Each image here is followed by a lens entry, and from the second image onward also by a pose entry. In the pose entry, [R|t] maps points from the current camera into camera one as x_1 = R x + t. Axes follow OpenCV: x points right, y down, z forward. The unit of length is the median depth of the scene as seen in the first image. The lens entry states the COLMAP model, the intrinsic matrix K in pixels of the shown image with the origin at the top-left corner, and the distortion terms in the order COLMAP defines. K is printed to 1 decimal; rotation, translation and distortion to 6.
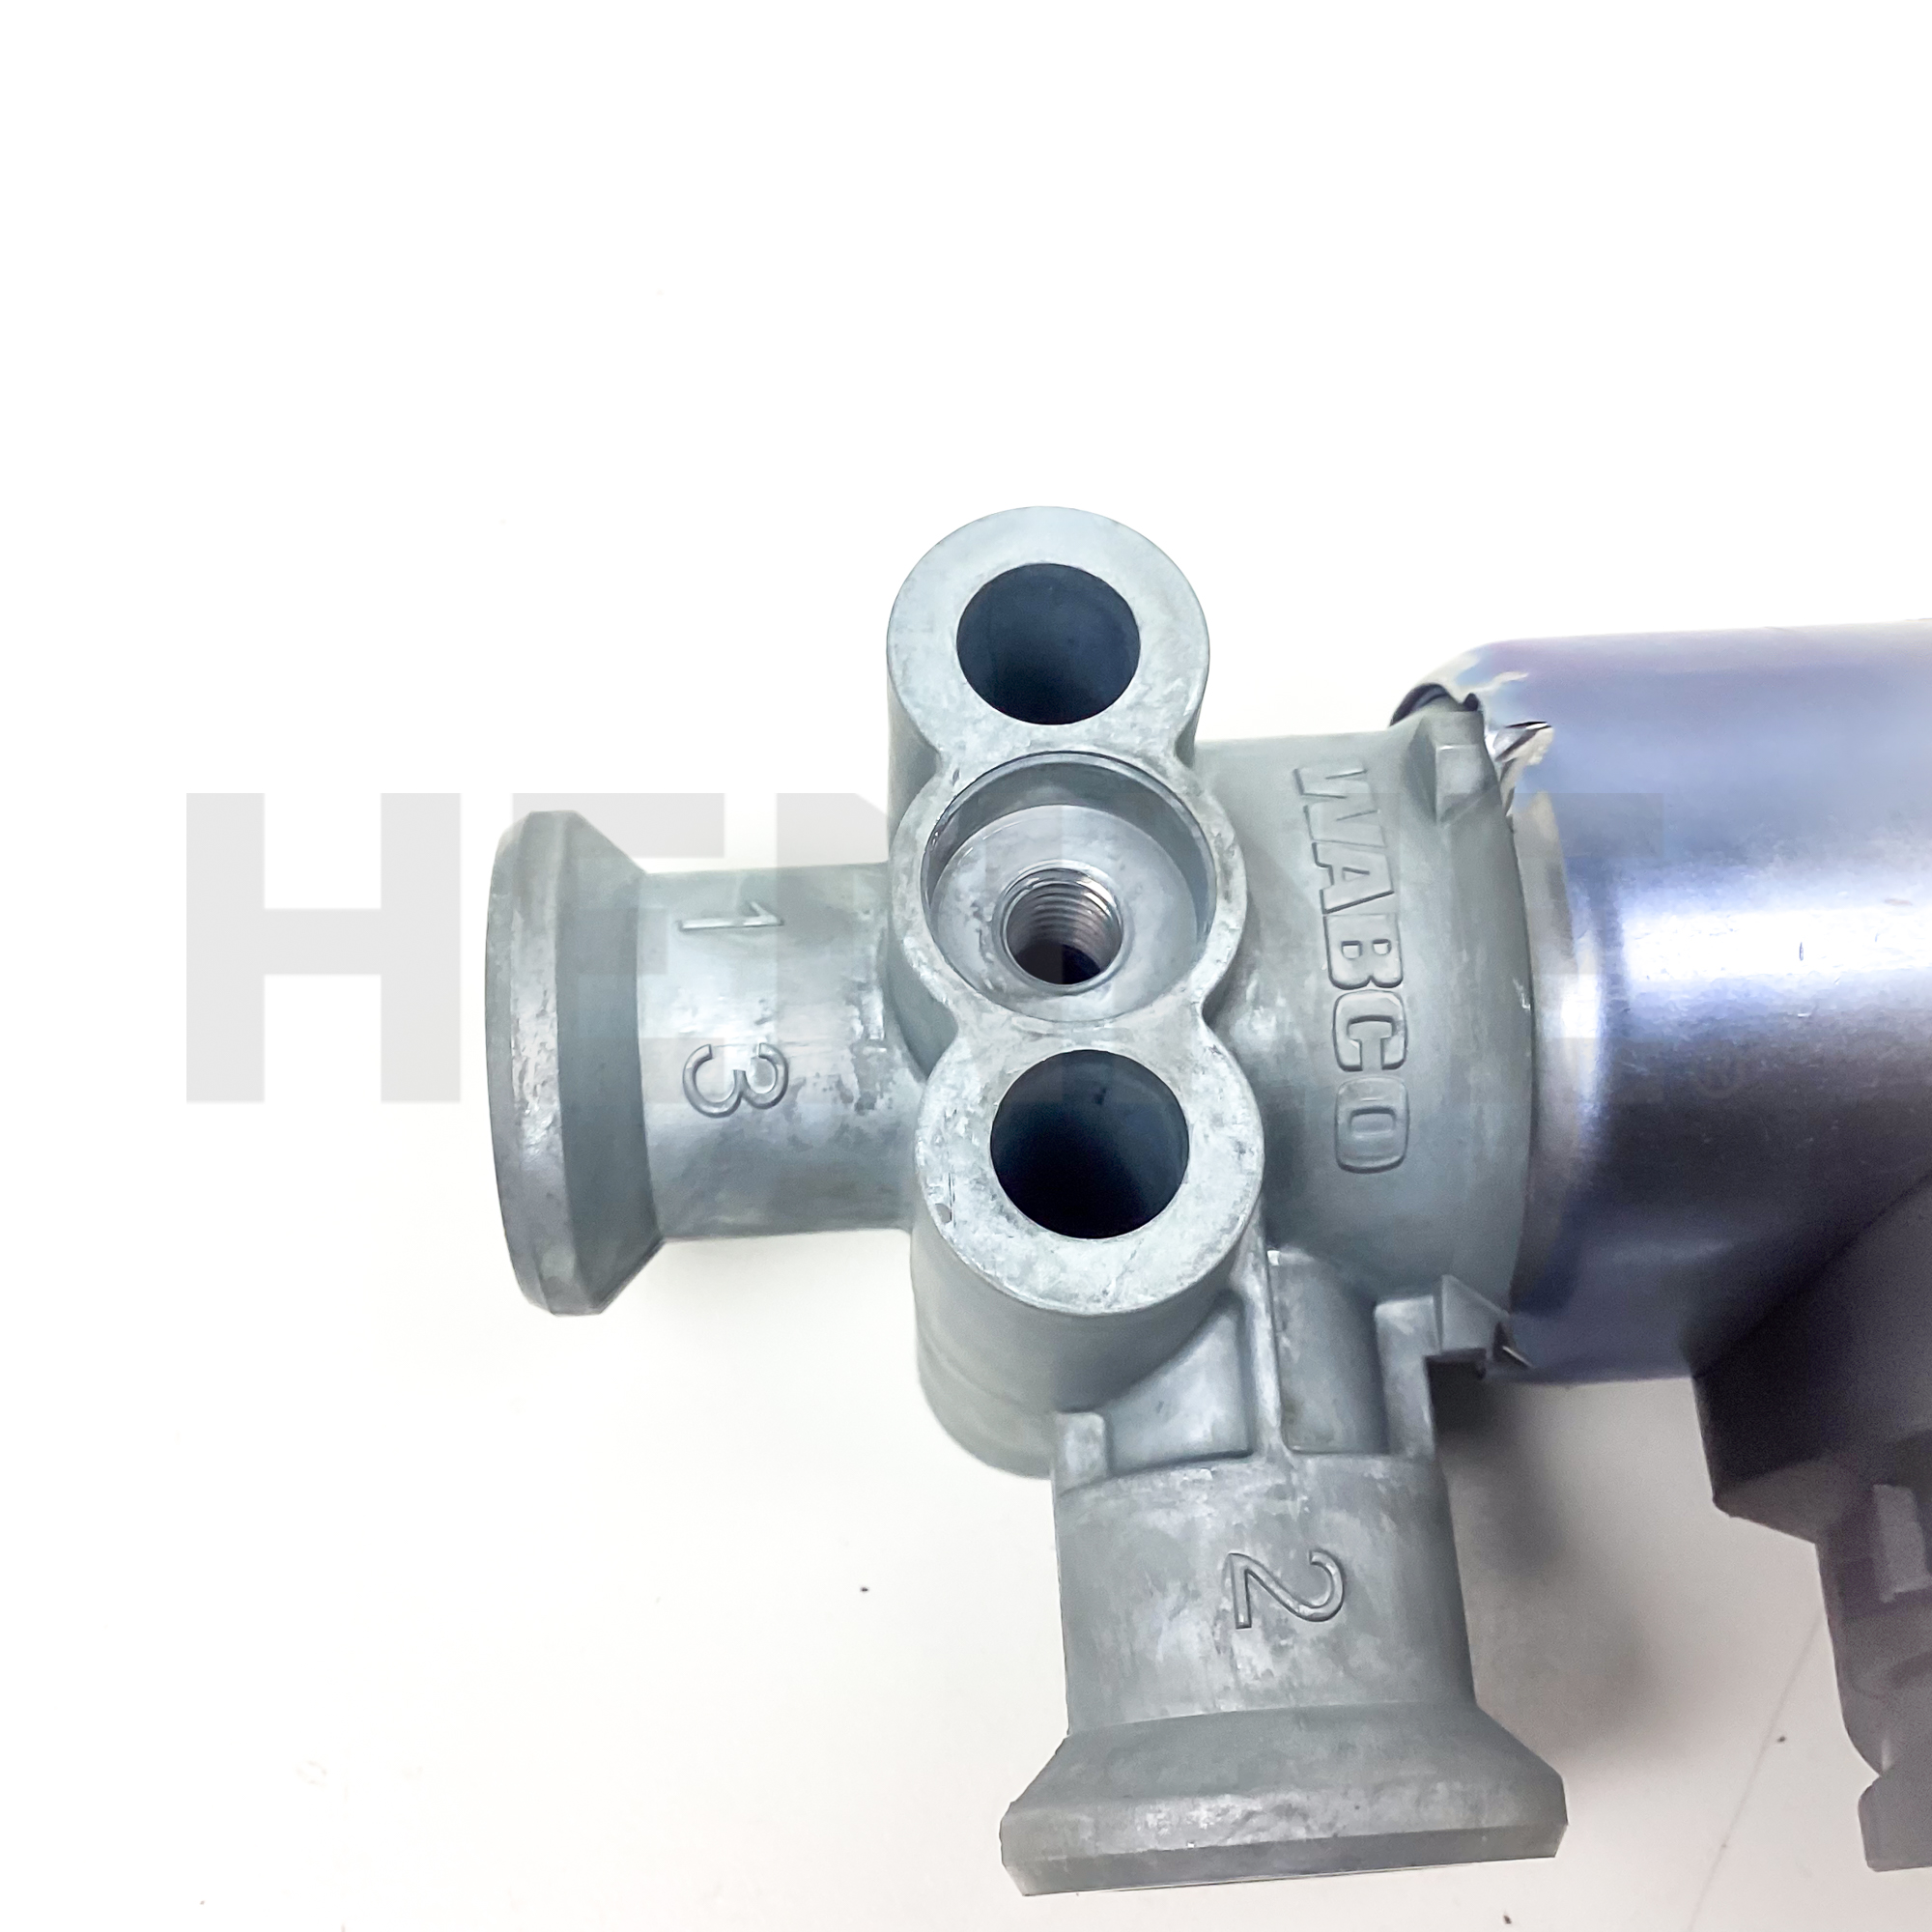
lens RADIAL K [[2406.9, 0, 970.1], [0, 2406.9, 1001.4], [0, 0, 1]] dist [0.017783, 0.048418]
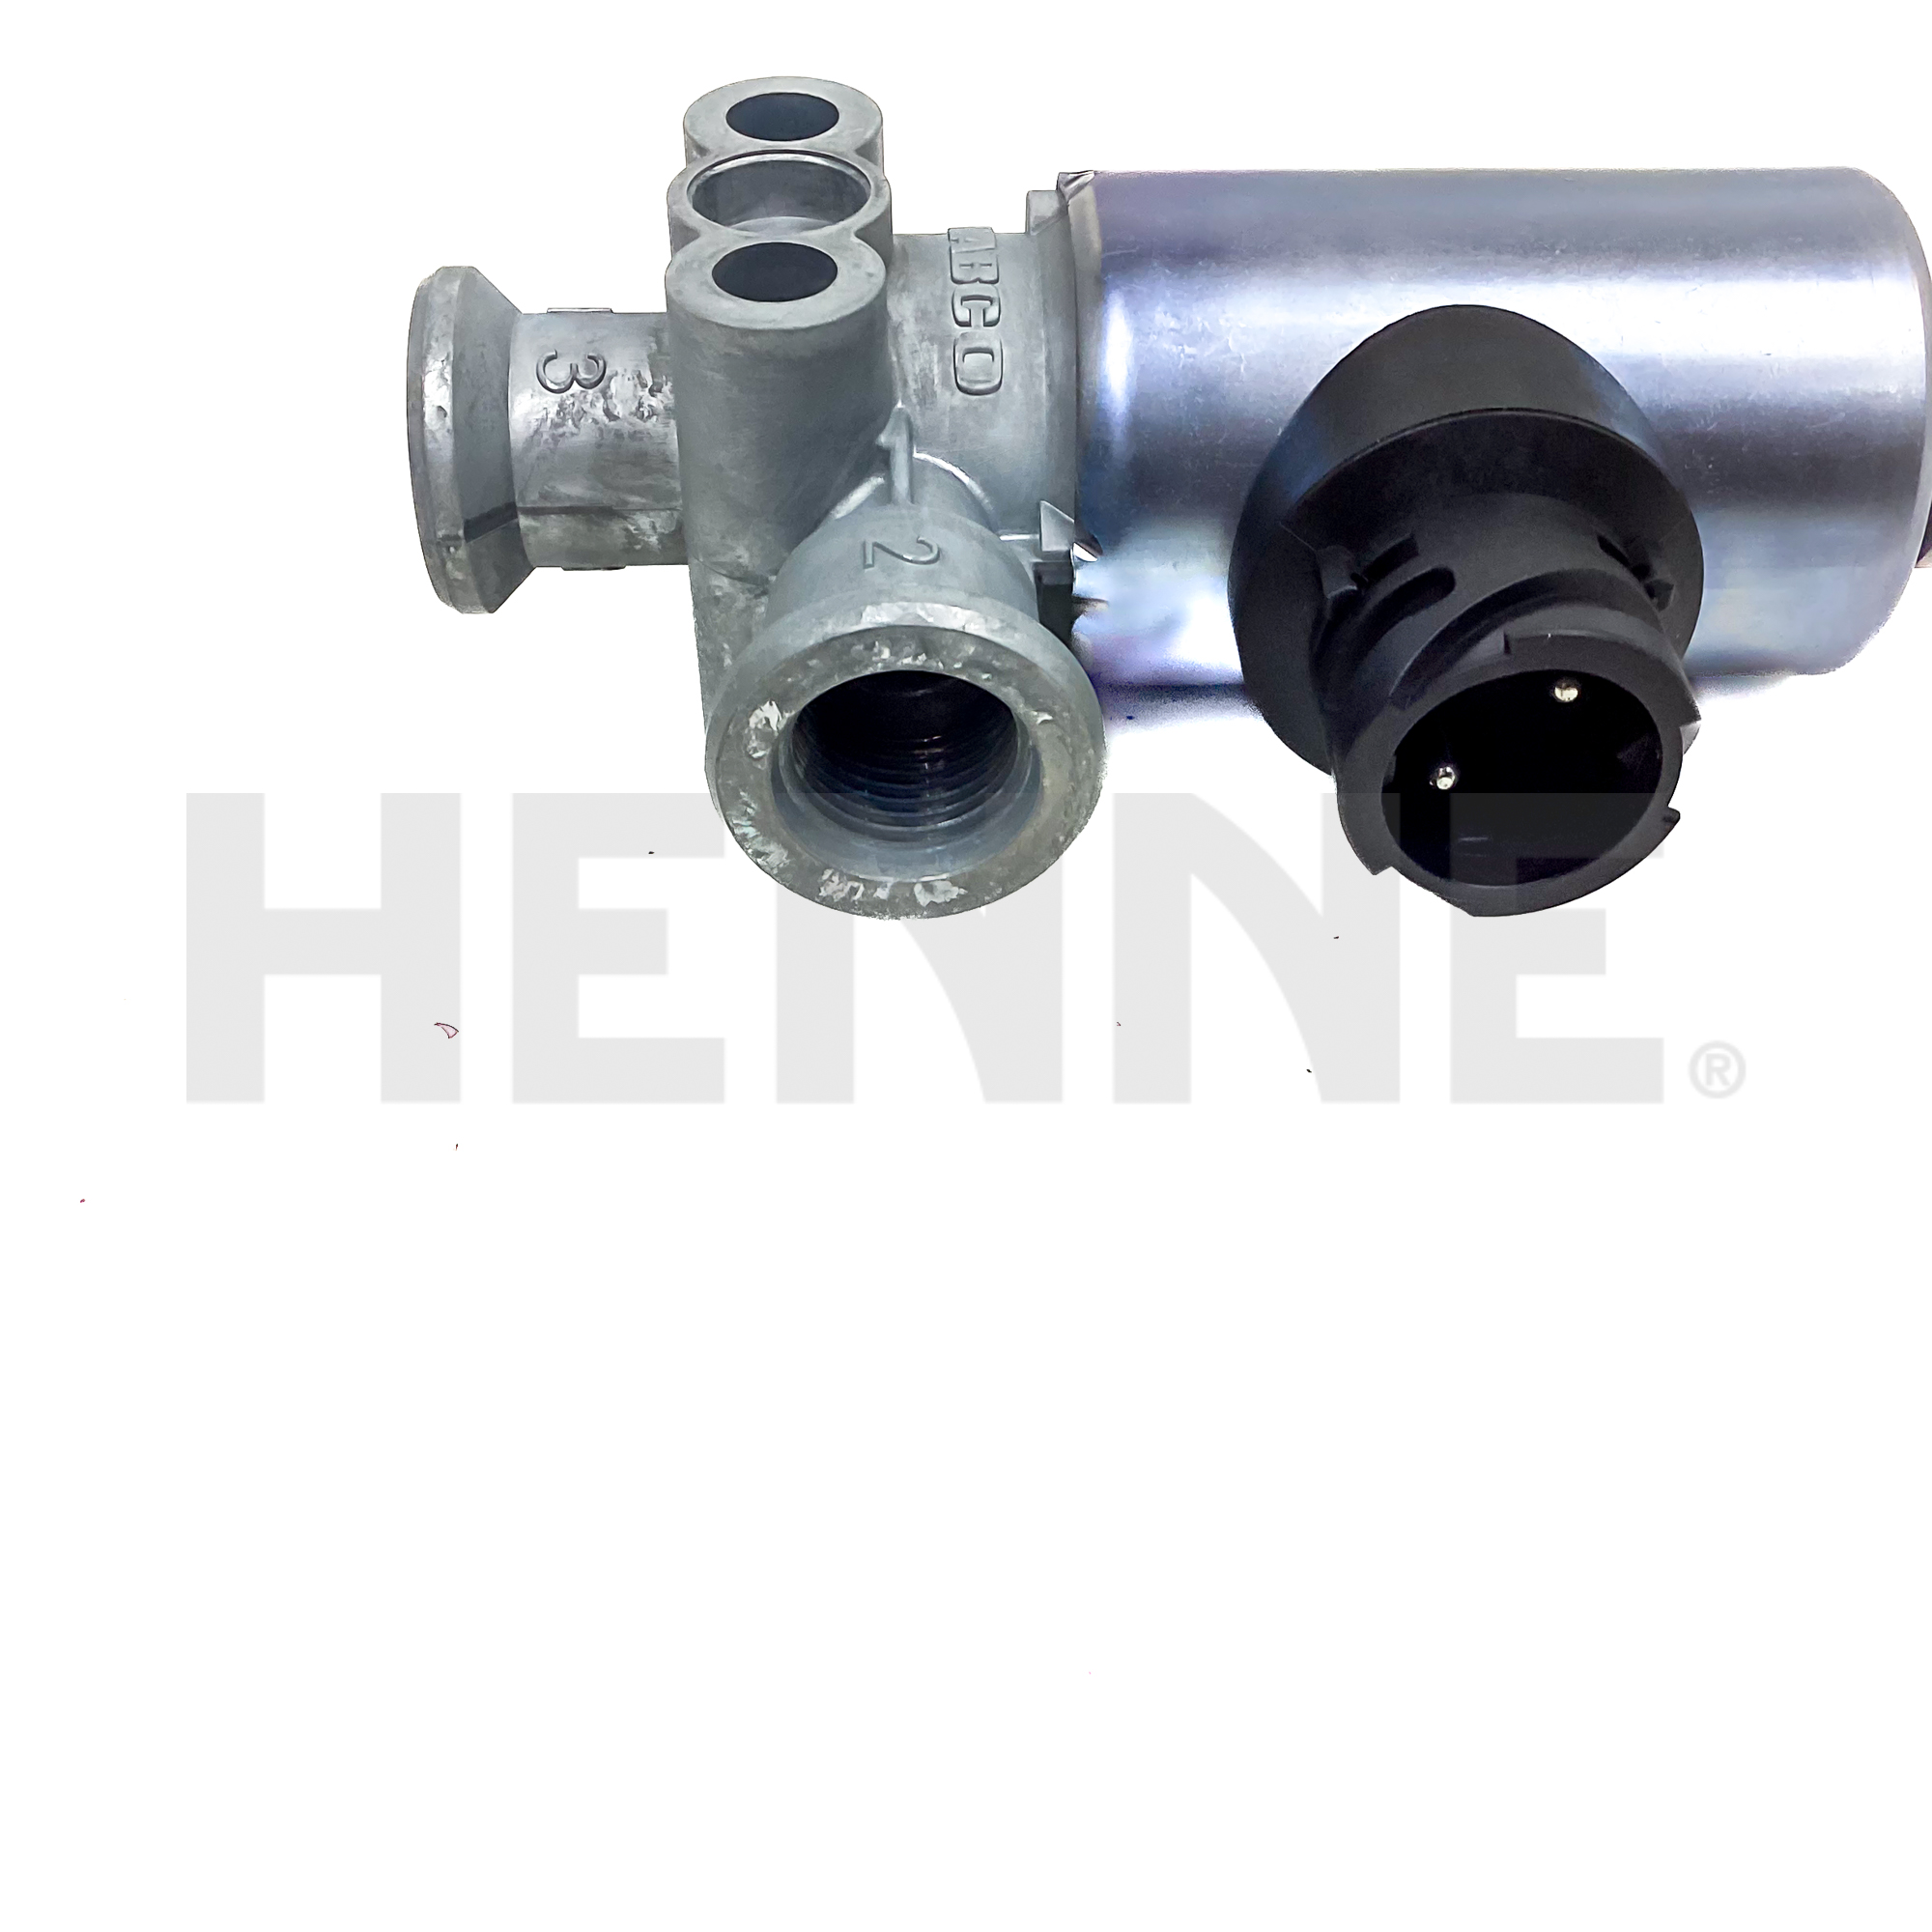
lens RADIAL K [[2406.9, 0, 970.1], [0, 2406.9, 1001.4], [0, 0, 1]] dist [0.017783, 0.048418]
pose [[0.999429, 0.009146, -0.032527, 0.216214], [-0.022488, 0.898543, -0.438309, 1.094323], [0.025218, 0.438790, 0.898236, -0.197588]]
